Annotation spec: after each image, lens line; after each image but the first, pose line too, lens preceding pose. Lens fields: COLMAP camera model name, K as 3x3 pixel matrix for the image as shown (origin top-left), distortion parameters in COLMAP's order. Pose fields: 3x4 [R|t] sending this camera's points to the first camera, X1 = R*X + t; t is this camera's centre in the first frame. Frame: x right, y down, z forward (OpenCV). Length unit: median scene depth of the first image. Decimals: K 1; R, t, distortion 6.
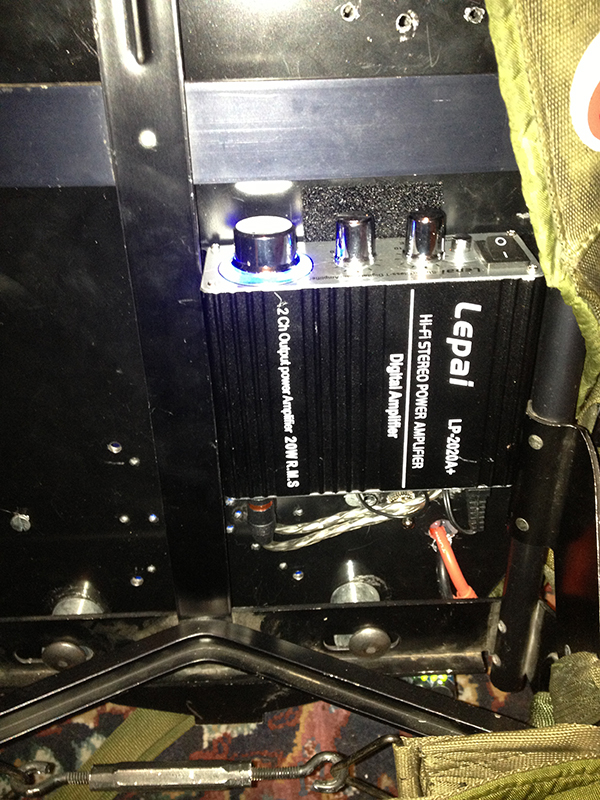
lens RADIAL K [[825.8, 0, 302.4], [0, 825.8, 402.2], [0, 0, 1]] dist [0.009969, 0.000000]
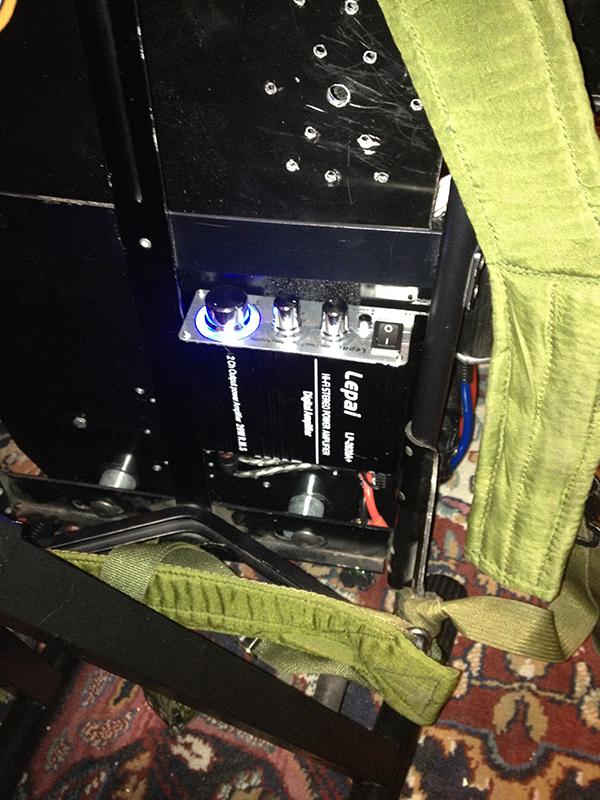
lens RADIAL K [[825.8, 0, 299.4], [0, 825.8, 398.1], [0, 0, 1]] dist [0.009969, 0.000000]
pose [[0.976088, 0.165337, -0.141123, 0.299921], [-0.120785, 0.952292, 0.280270, -0.443604], [0.180729, -0.256523, 0.949491, -0.387810]]
